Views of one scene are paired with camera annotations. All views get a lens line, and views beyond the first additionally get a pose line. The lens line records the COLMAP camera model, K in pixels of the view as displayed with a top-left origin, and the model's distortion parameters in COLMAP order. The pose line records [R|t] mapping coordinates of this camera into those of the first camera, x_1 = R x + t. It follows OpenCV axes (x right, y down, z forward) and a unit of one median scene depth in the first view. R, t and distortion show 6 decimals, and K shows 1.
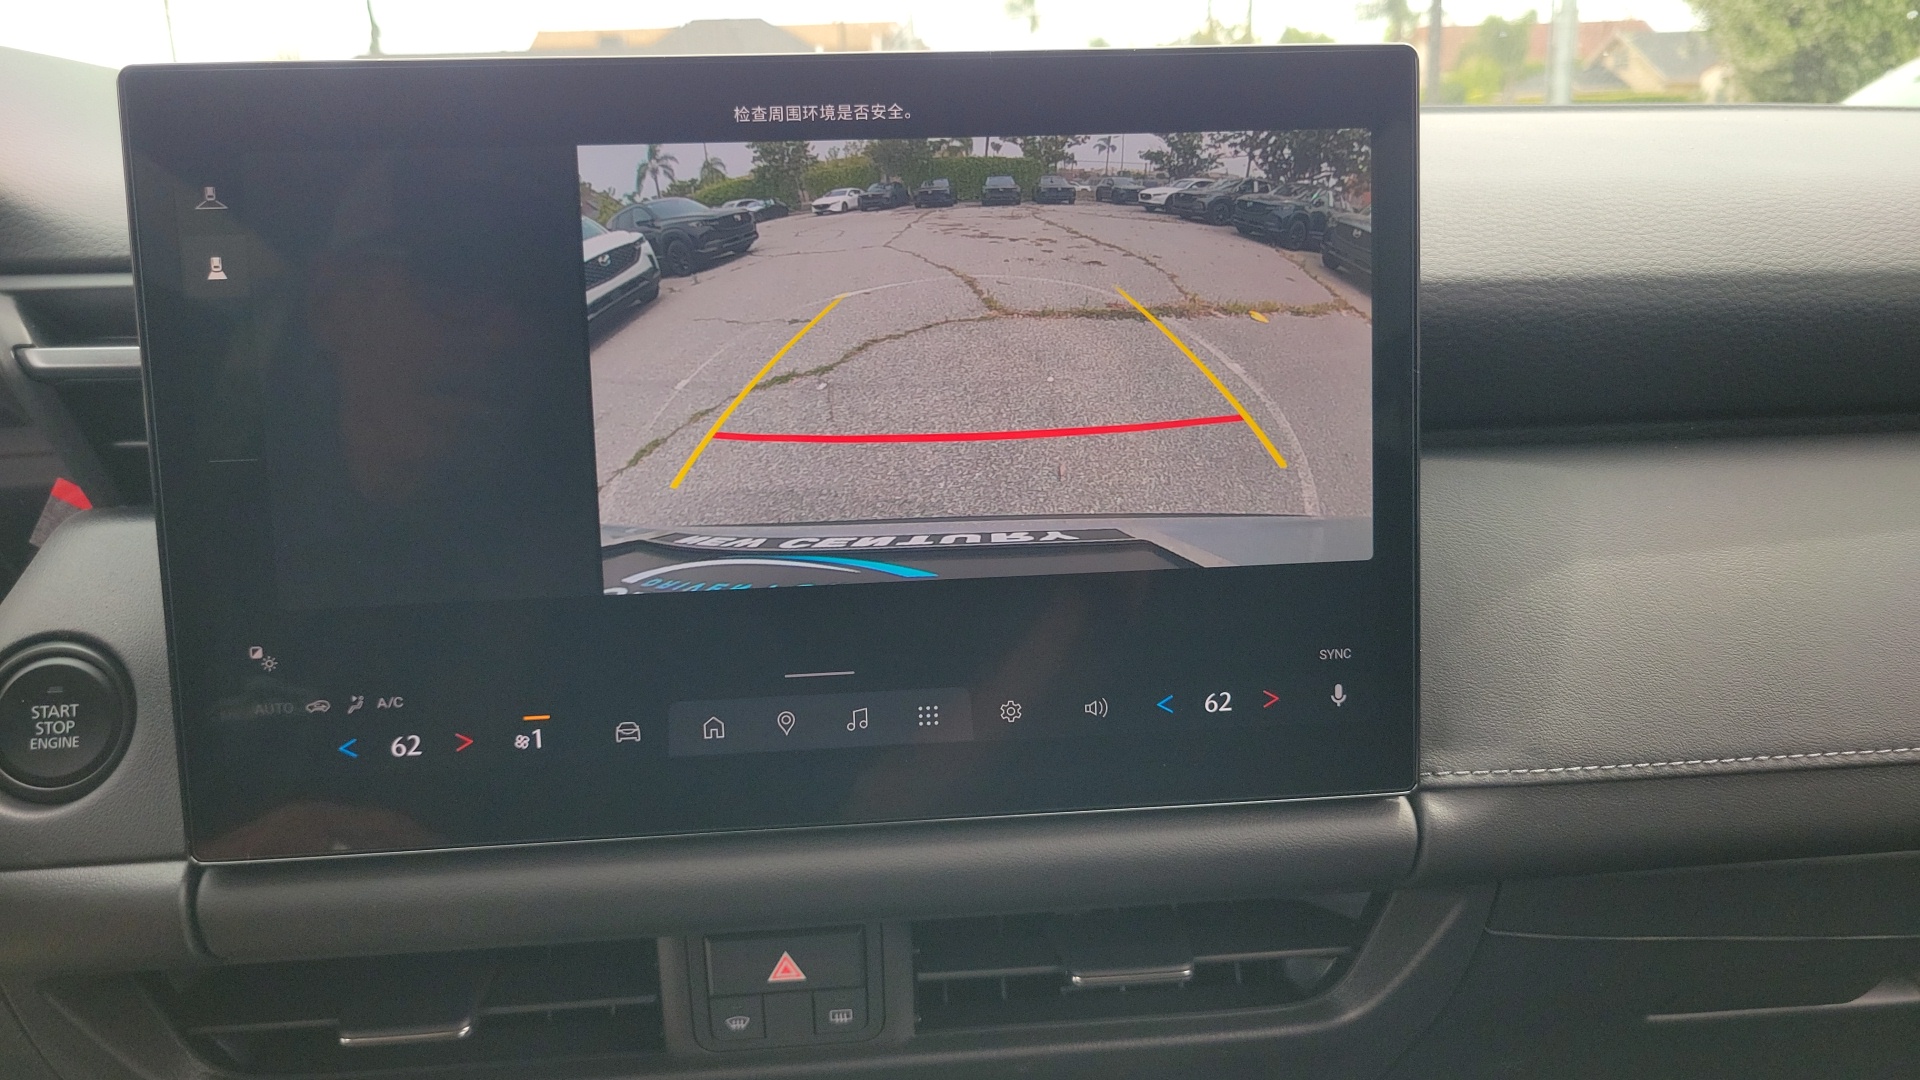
lens RADIAL K [[1443.4, 0, 949.2], [0, 1443.4, 537.0], [0, 0, 1]] dist [0.004873, 0.000985]
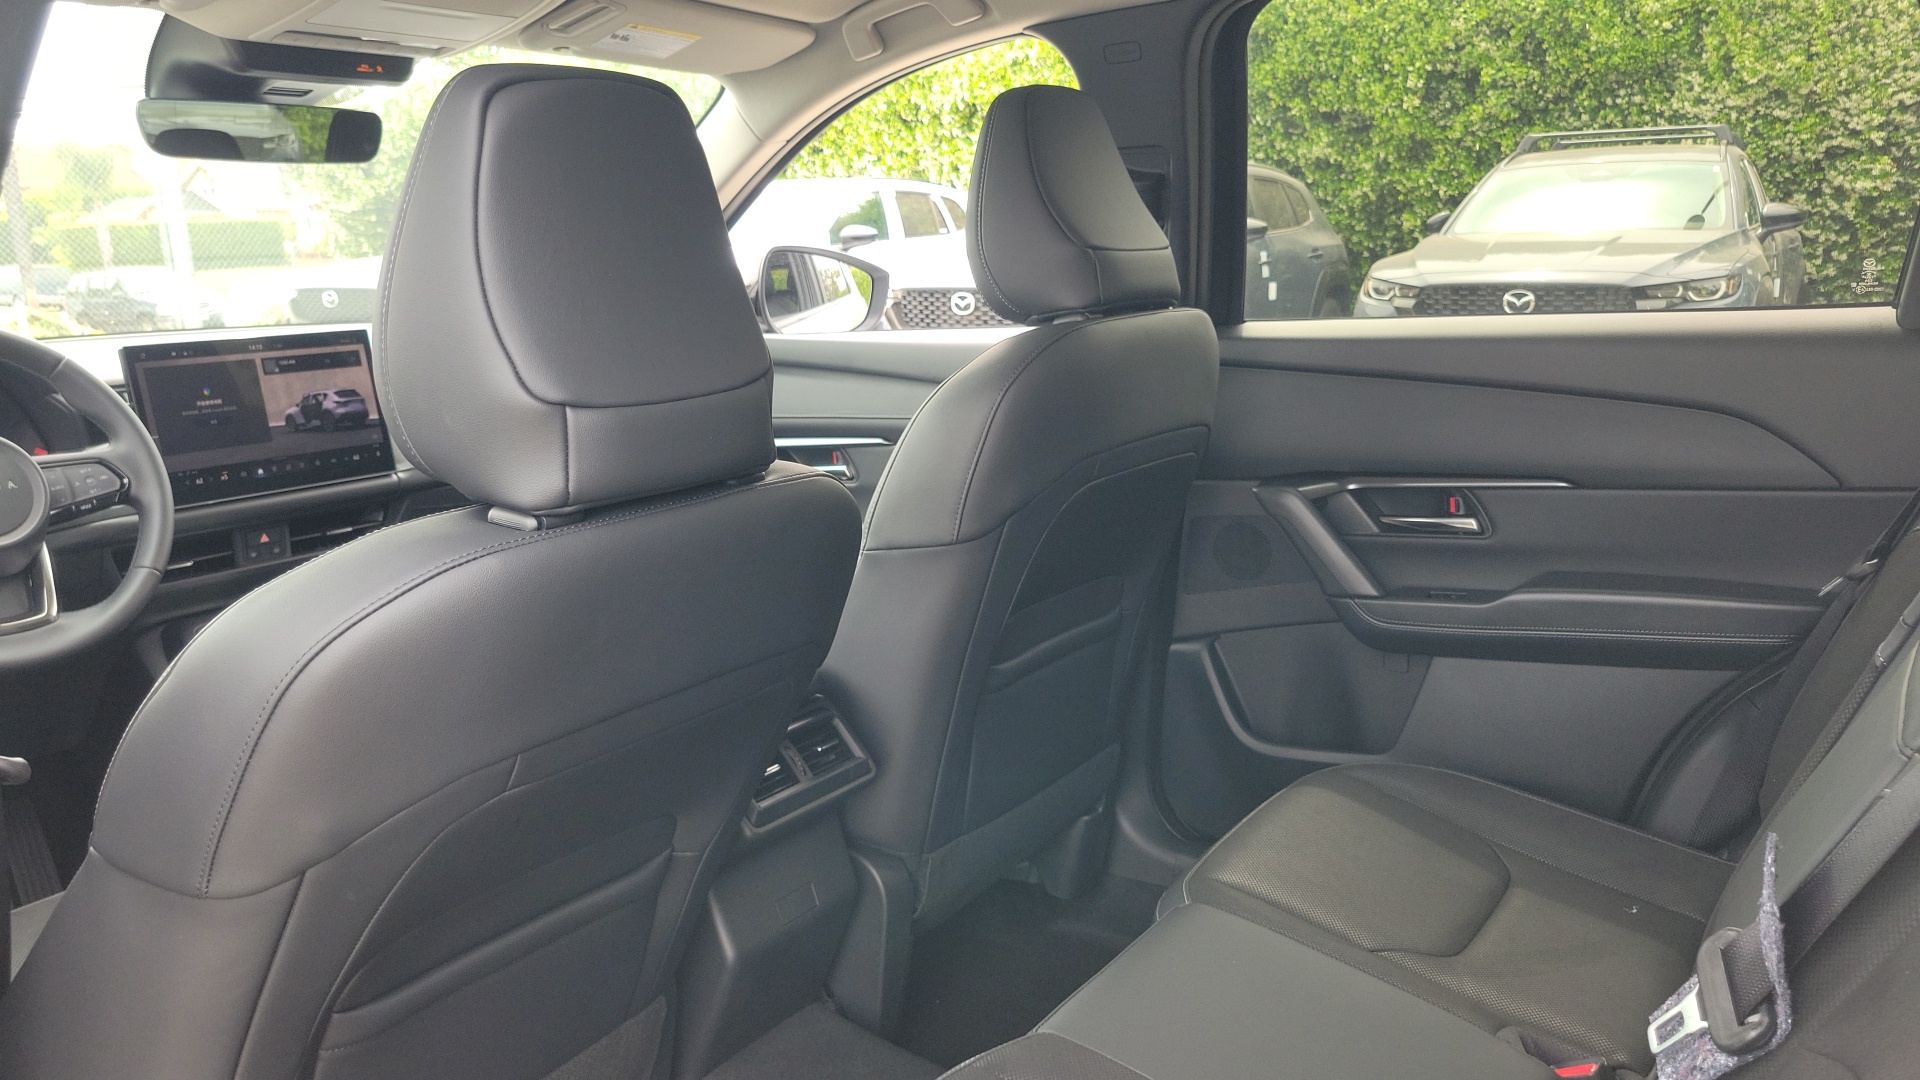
lens RADIAL K [[1444.1, 0, 960.0], [0, 1444.1, 540.0], [0, 0, 1]] dist [0.041196, -0.032395]
pose [[0.633550, -0.152613, 0.758501, -2.285500], [0.210754, 0.977322, 0.020604, 0.710400], [-0.744444, 0.146803, 0.651346, -3.693968]]
